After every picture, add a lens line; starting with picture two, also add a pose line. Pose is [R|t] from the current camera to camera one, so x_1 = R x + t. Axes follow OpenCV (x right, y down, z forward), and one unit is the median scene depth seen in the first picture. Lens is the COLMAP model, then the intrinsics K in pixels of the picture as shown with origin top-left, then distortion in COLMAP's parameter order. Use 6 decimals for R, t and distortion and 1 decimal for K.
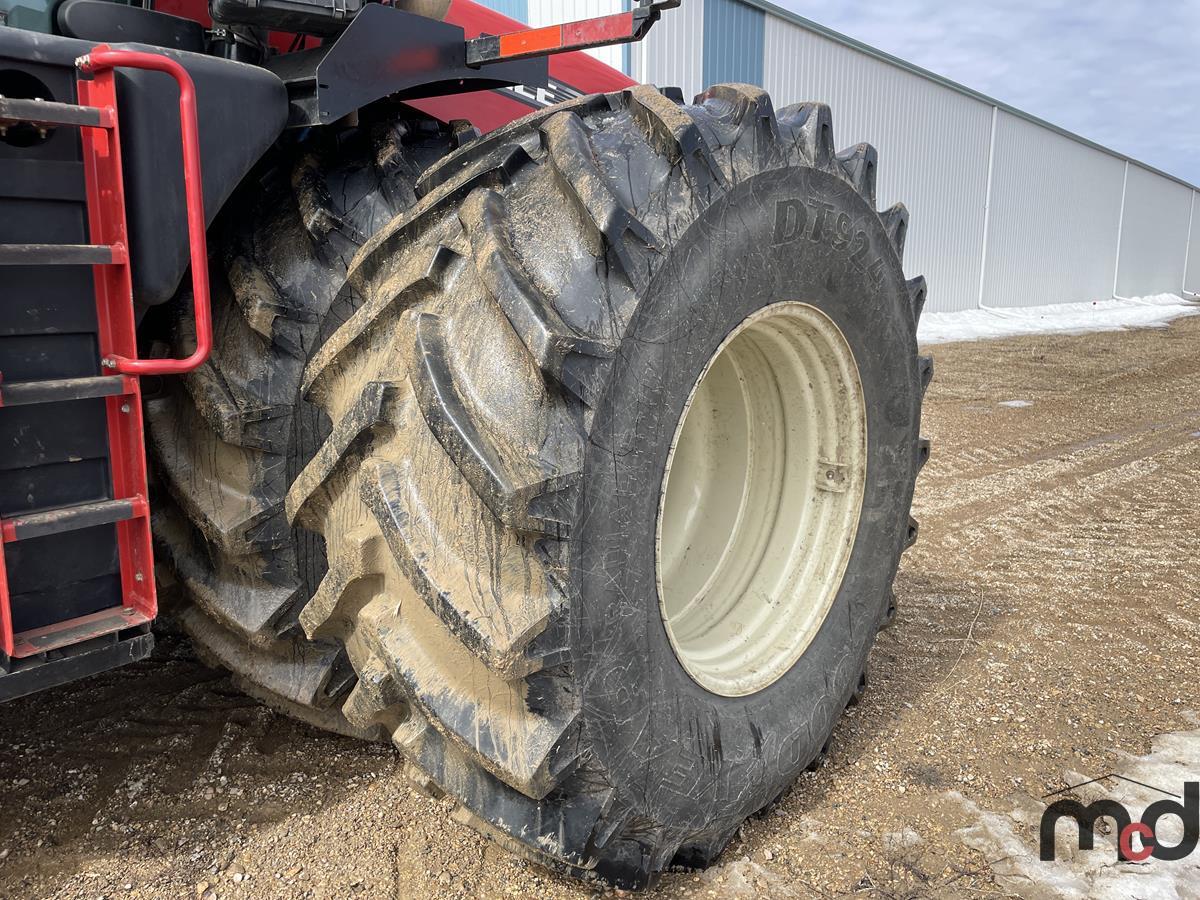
lens RADIAL K [[913.1, 0, 598.5], [0, 913.1, 446.9], [0, 0, 1]] dist [0.053508, -0.022231]
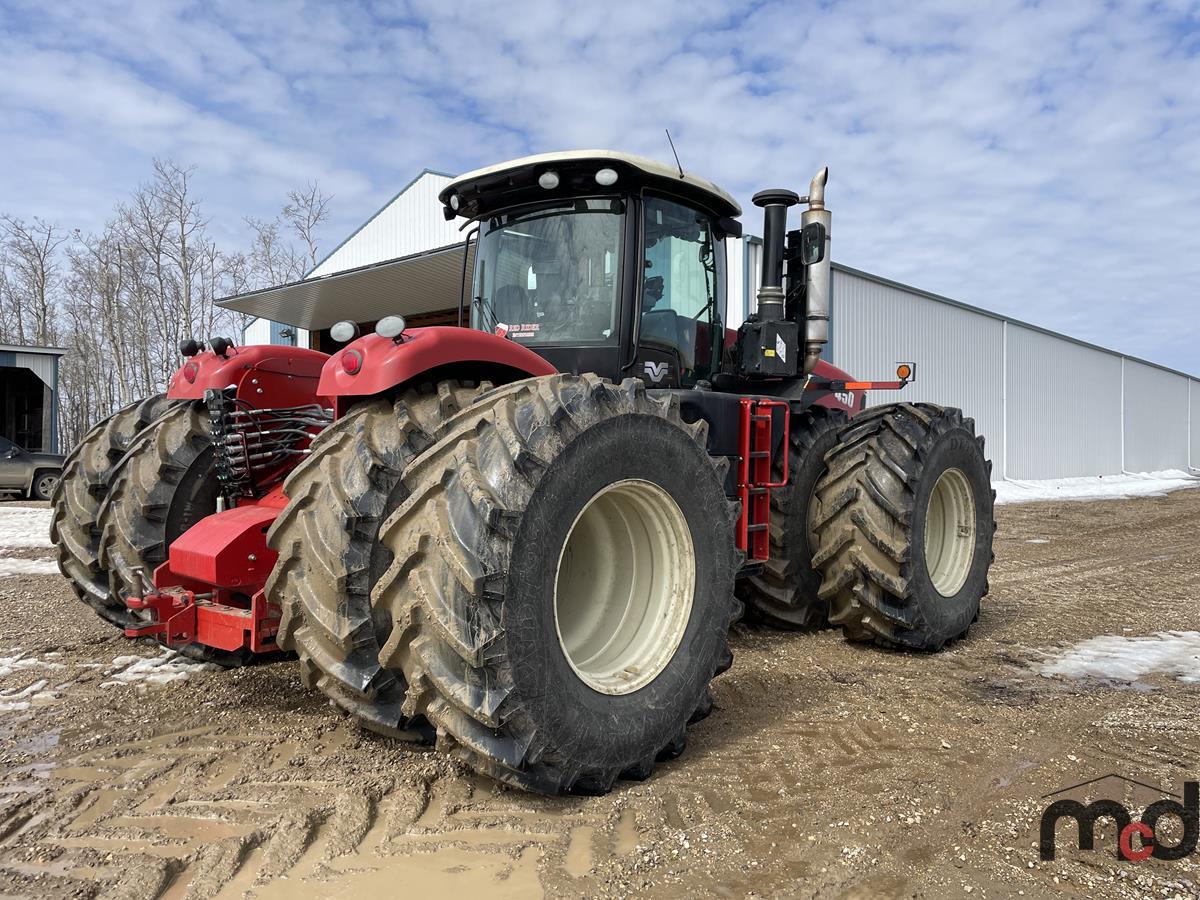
lens RADIAL K [[913.1, 0, 599.3], [0, 913.1, 448.9], [0, 0, 1]] dist [0.053508, -0.022231]
pose [[0.999721, 0.003062, -0.023428, -0.782977], [-0.007300, 0.983086, -0.183001, 0.307071], [0.022471, 0.183121, 0.982834, -1.807898]]
